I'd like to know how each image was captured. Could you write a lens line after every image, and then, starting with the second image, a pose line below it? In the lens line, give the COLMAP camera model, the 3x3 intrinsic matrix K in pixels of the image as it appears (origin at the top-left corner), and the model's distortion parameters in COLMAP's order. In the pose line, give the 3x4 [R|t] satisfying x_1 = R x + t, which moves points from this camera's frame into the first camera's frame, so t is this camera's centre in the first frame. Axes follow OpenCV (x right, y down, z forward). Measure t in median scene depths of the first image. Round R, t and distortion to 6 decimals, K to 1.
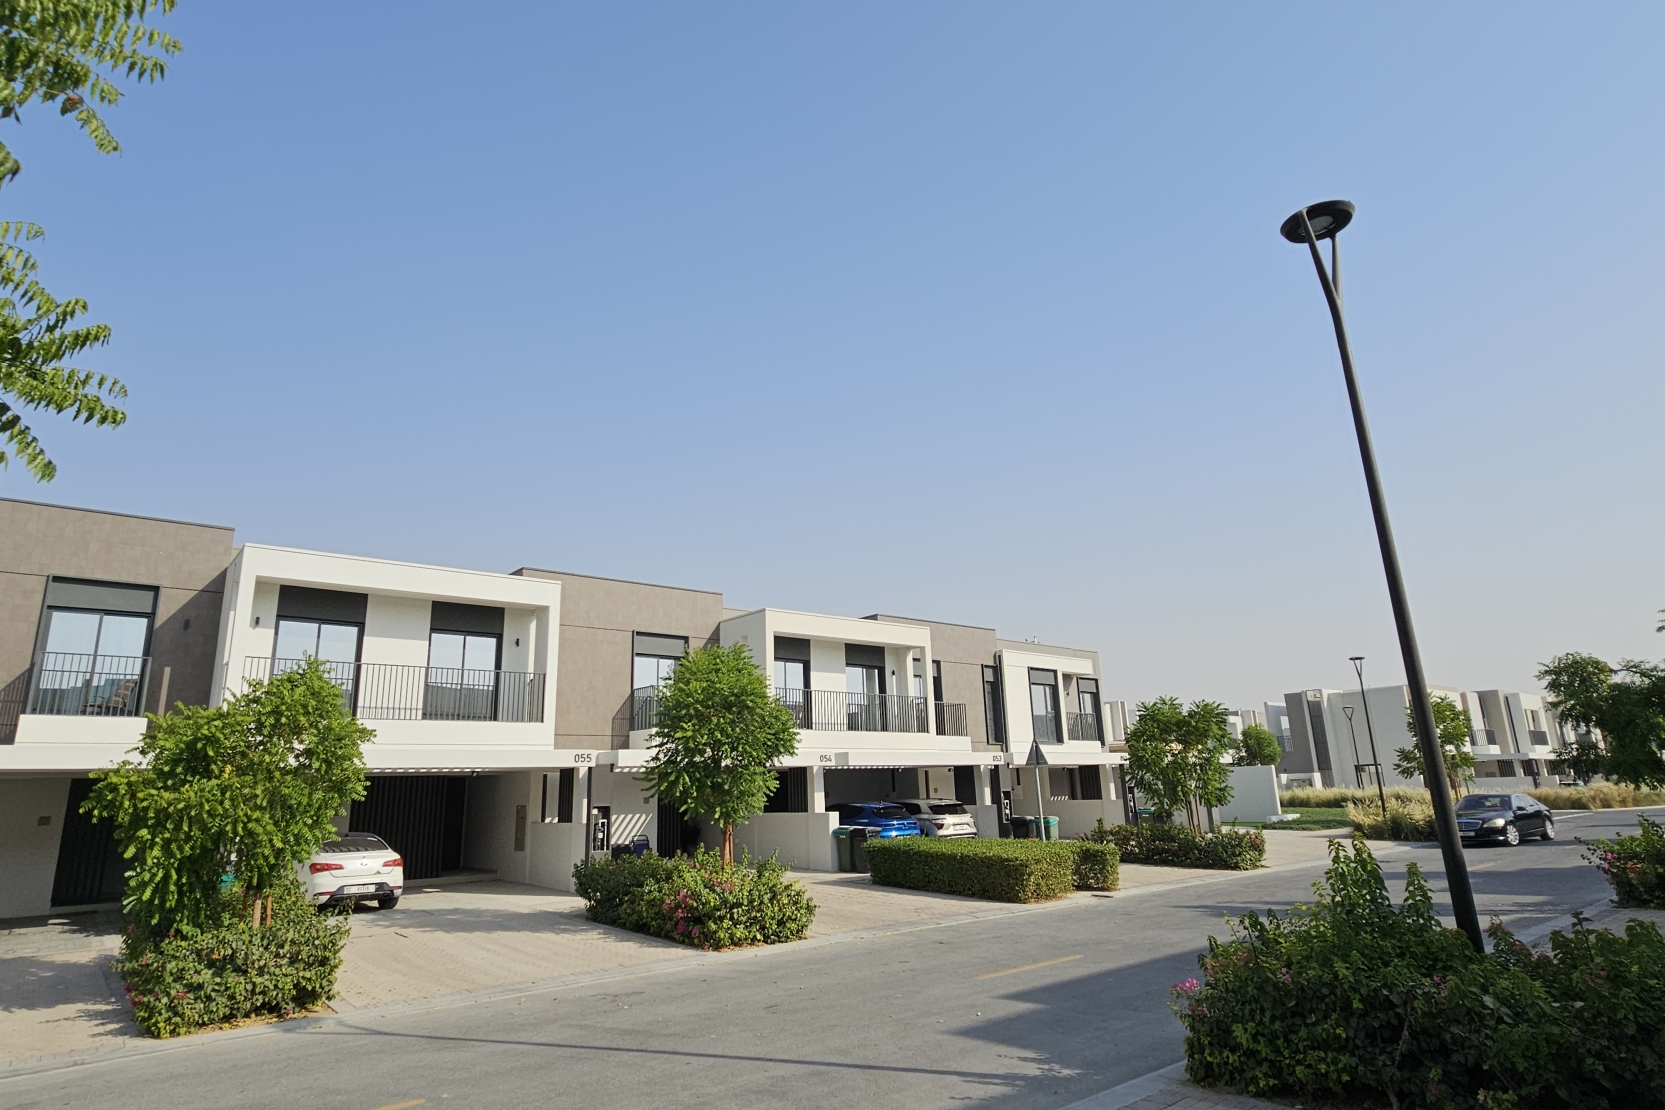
lens RADIAL K [[913.1, 0, 831.2], [0, 913.1, 555.4], [0, 0, 1]] dist [-0.010060, -0.001207]
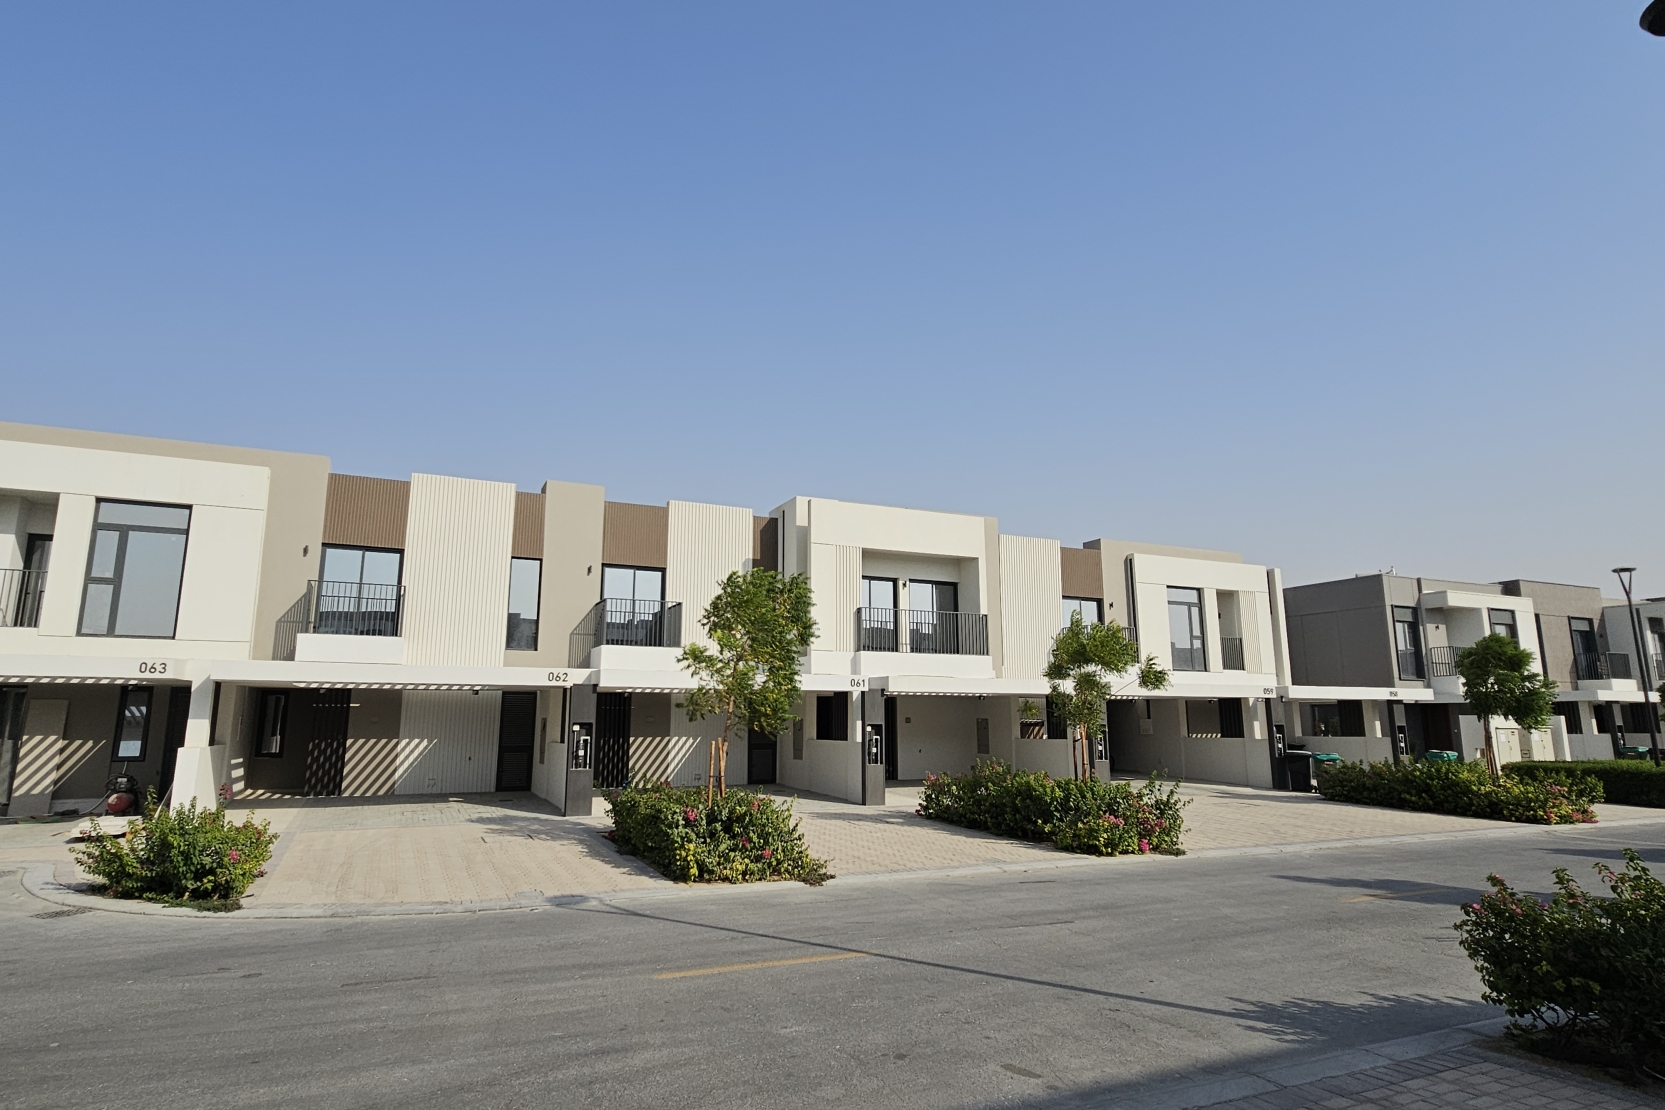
lens RADIAL K [[869.3, 0, 830.5], [0, 869.3, 559.9], [0, 0, 1]] dist [-0.002324, 0.000477]
pose [[0.959609, -0.015720, -0.280898, 0.151168], [0.037566, 0.996657, 0.072555, 0.028160], [0.278819, -0.080177, 0.956991, 0.125528]]
